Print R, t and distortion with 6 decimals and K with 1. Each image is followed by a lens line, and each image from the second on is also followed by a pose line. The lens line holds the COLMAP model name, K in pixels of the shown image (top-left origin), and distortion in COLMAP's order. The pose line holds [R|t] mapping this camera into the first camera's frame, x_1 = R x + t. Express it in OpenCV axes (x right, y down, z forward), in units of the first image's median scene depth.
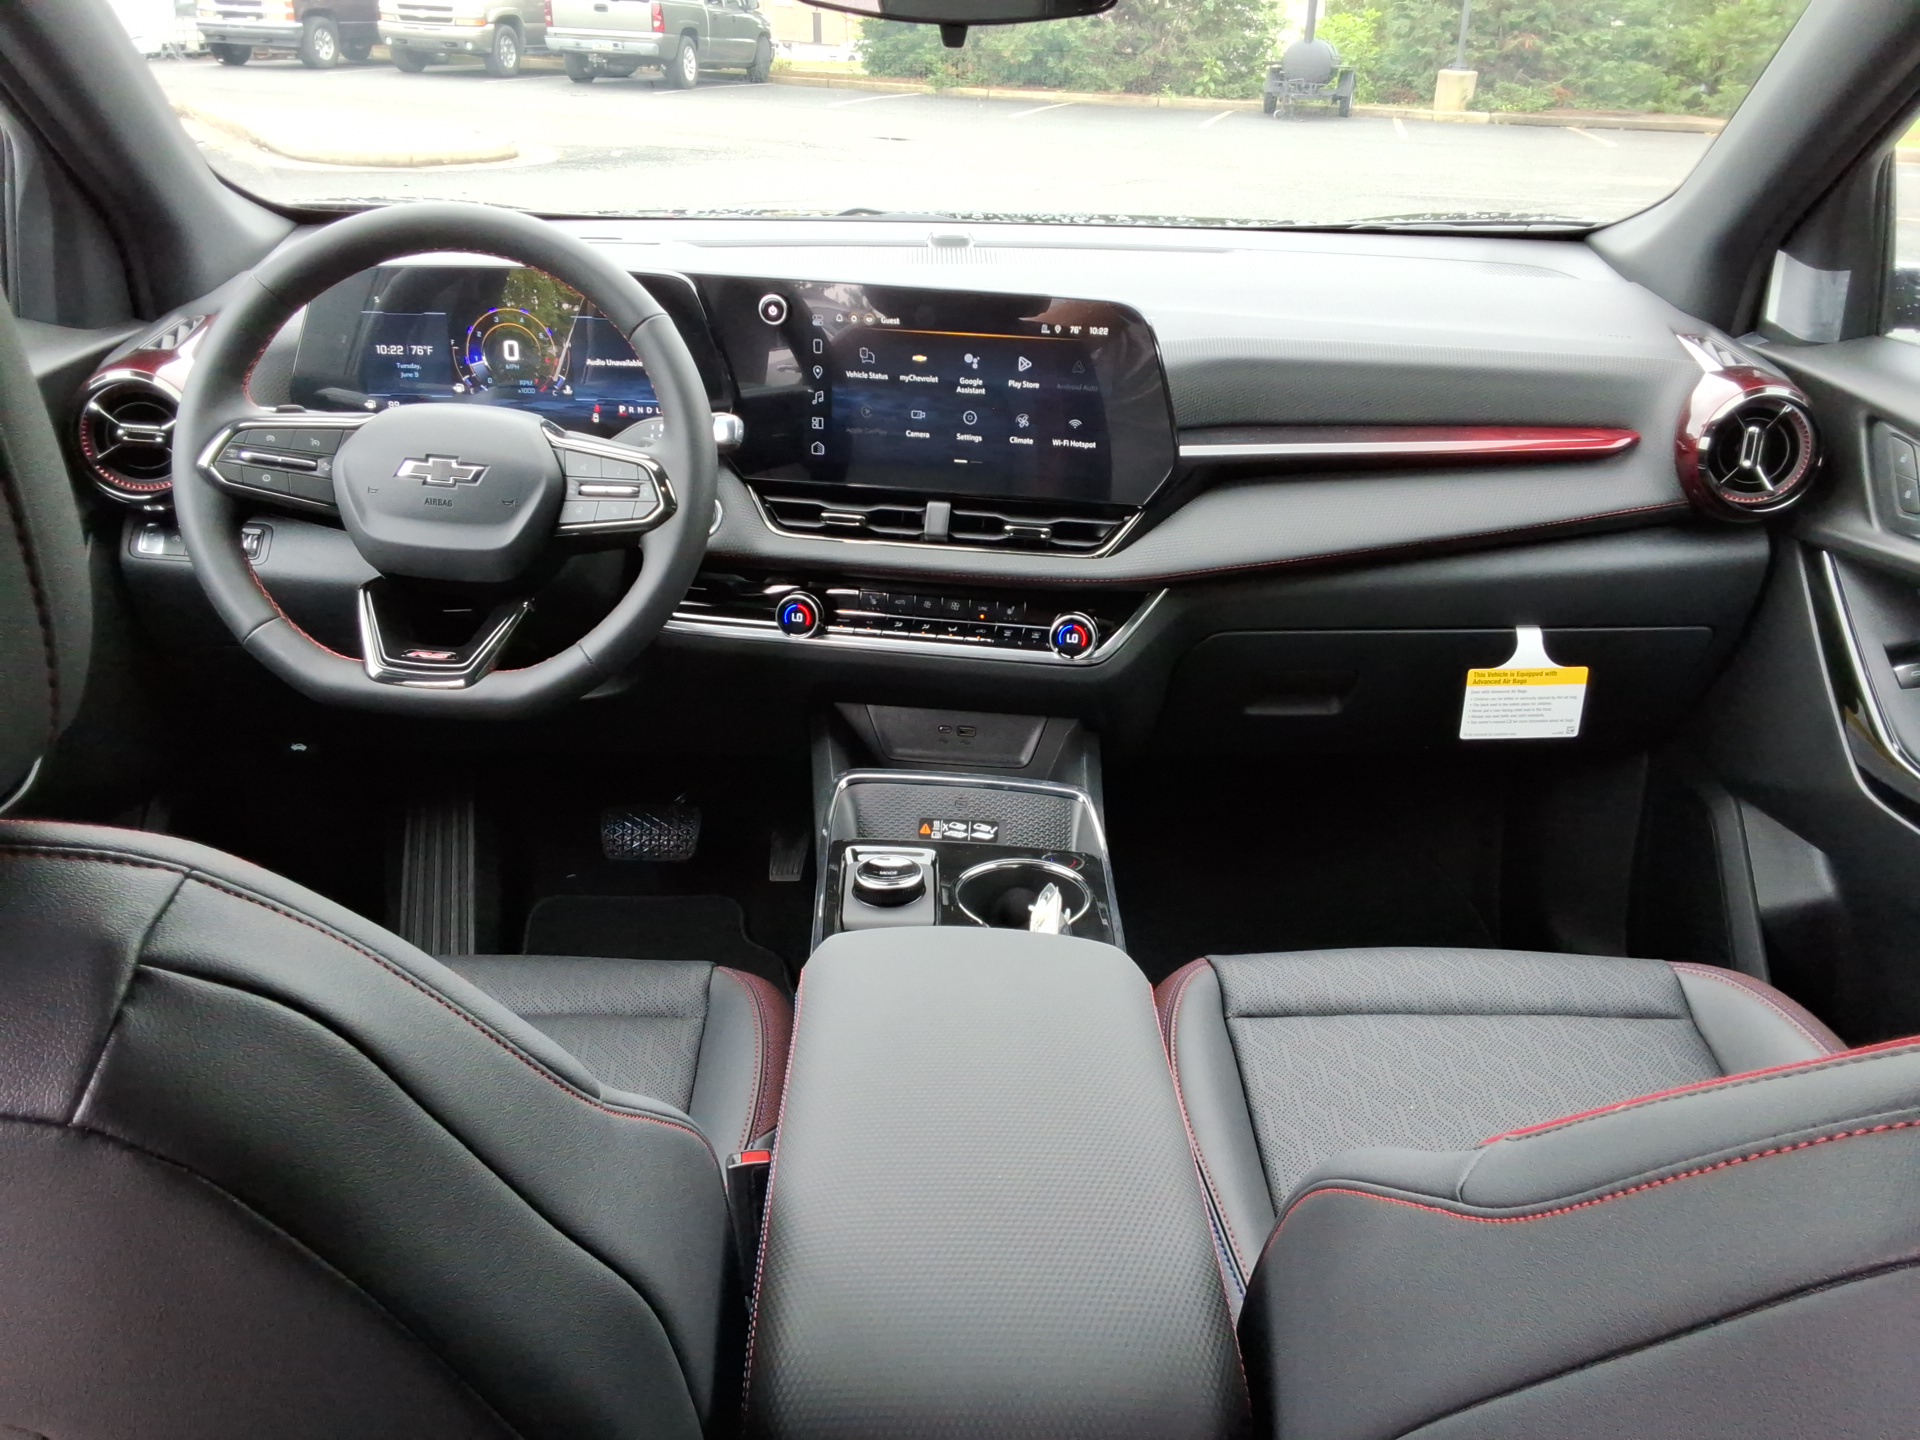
lens RADIAL K [[1592.5, 0, 998.2], [0, 1592.5, 772.8], [0, 0, 1]] dist [0.054220, -0.084372]
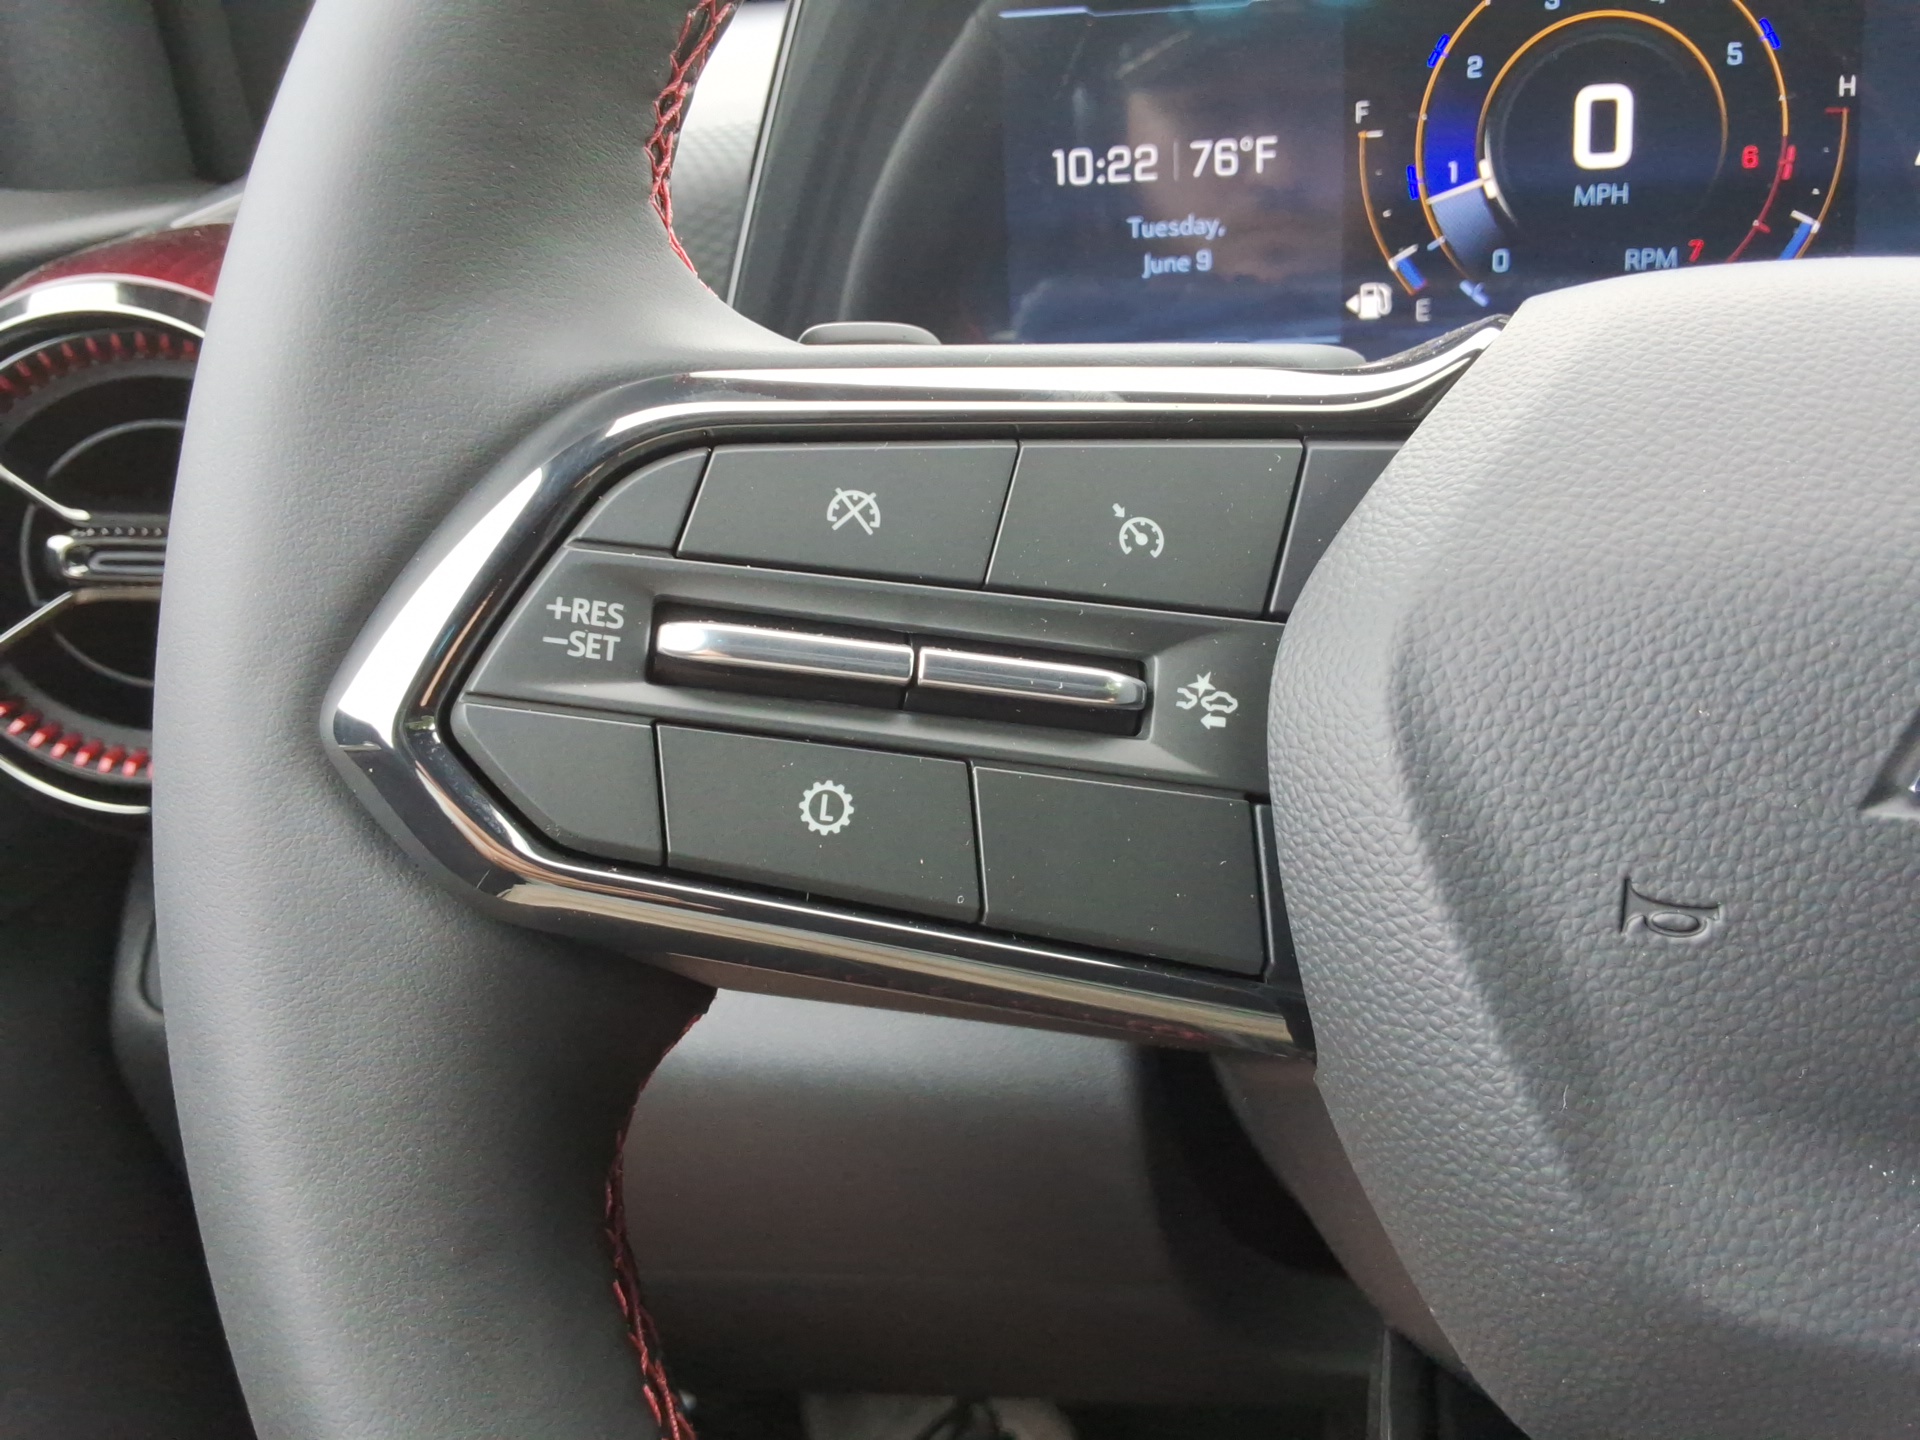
lens RADIAL K [[1535.2, 0, 959.1], [0, 1535.2, 726.2], [0, 0, 1]] dist [0.076458, -0.103792]
pose [[0.990470, -0.035837, -0.132986, -0.372819], [0.025068, 0.996334, -0.081789, -0.157541], [0.135430, 0.077675, 0.987737, 0.765313]]
